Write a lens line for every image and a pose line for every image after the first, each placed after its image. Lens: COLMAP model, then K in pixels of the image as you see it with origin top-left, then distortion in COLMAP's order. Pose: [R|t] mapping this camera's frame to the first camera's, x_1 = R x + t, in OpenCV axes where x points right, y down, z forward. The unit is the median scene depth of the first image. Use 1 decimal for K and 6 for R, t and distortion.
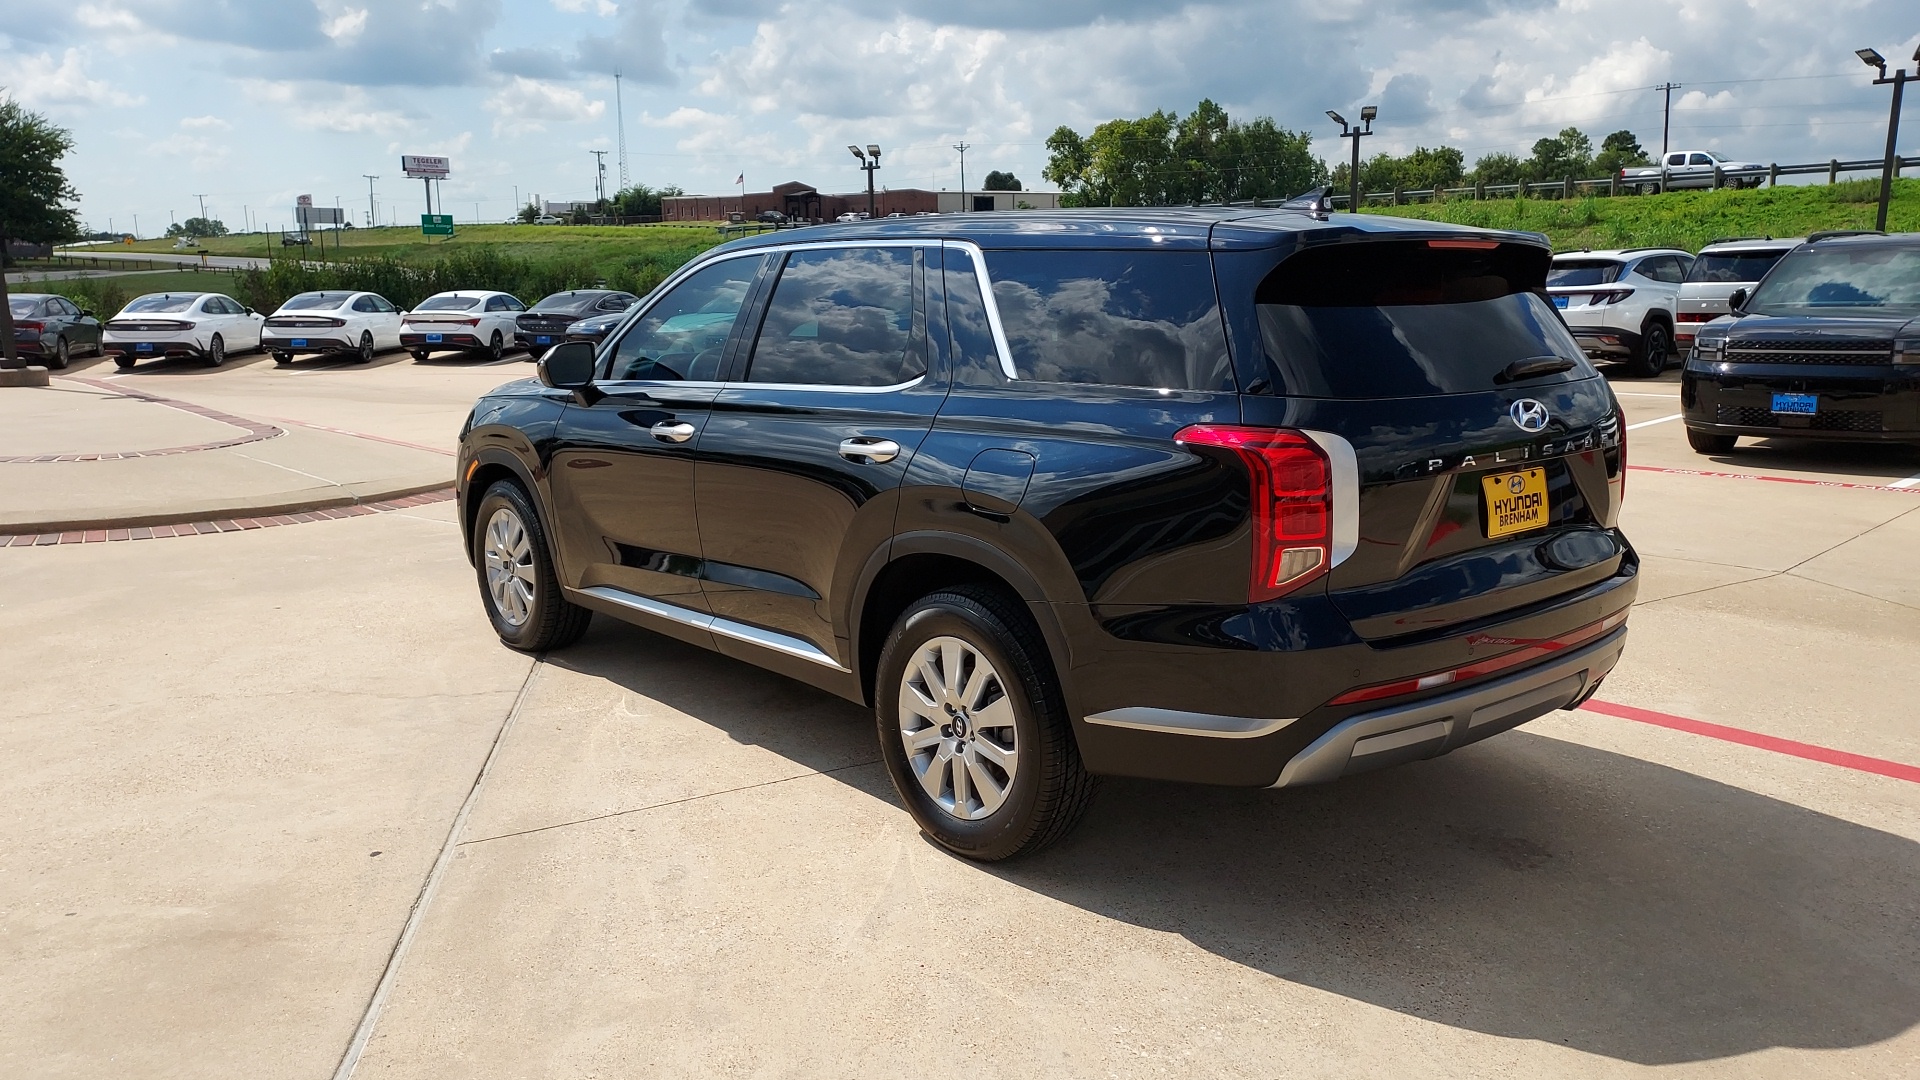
lens RADIAL K [[1392.3, 0, 980.3], [0, 1392.3, 514.6], [0, 0, 1]] dist [0.102469, -0.127423]
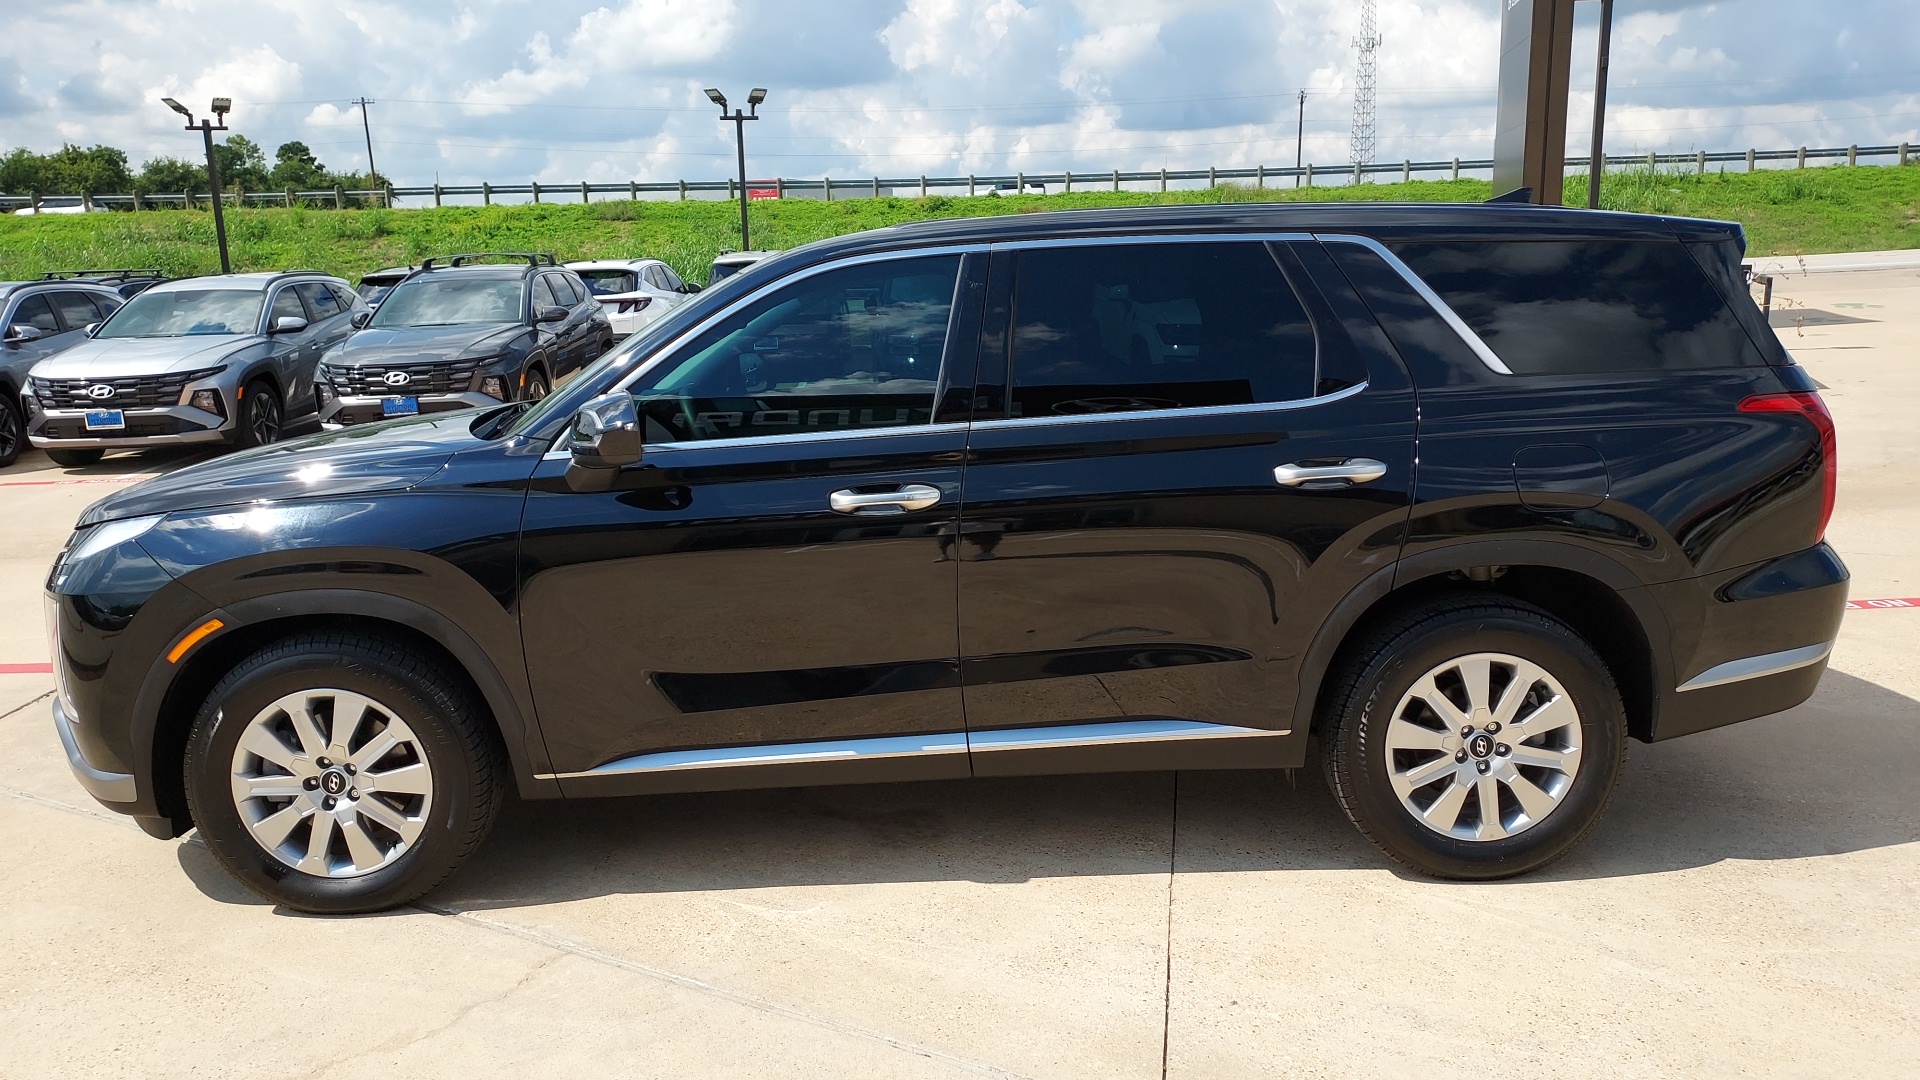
lens RADIAL K [[1396.0, 0, 960.0], [0, 1396.0, 540.0], [0, 0, 1]] dist [0.048022, -0.007631]
pose [[0.646256, -0.158144, 0.746555, -0.564456], [0.151519, 0.985405, 0.077578, -0.068887], [-0.747927, 0.062982, 0.660786, 0.376951]]
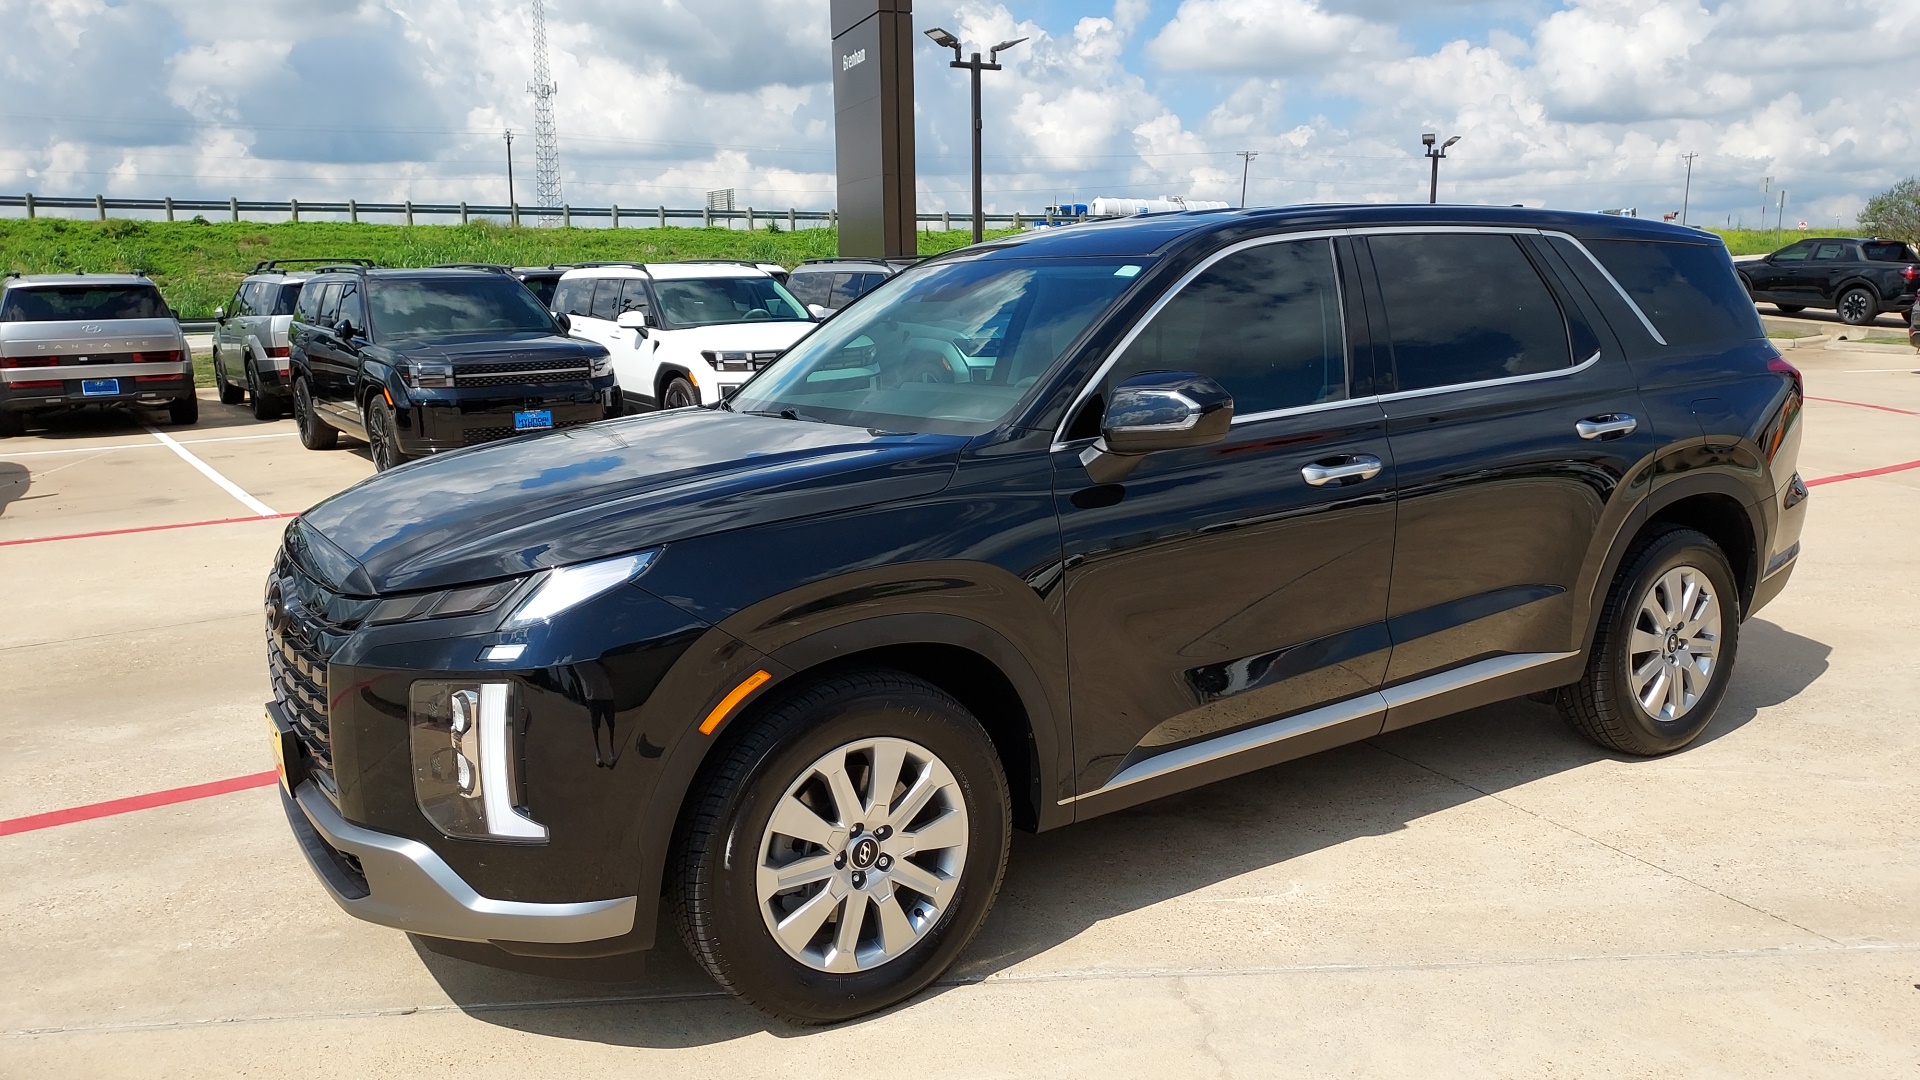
lens RADIAL K [[1420.8, 0, 960.0], [0, 1420.8, 540.0], [0, 0, 1]] dist [0.040181, -0.002087]
pose [[0.140021, -0.168121, 0.975771, -0.764497], [0.188036, 0.972061, 0.140499, -0.130500], [-0.972130, 0.163807, 0.167722, 0.825414]]
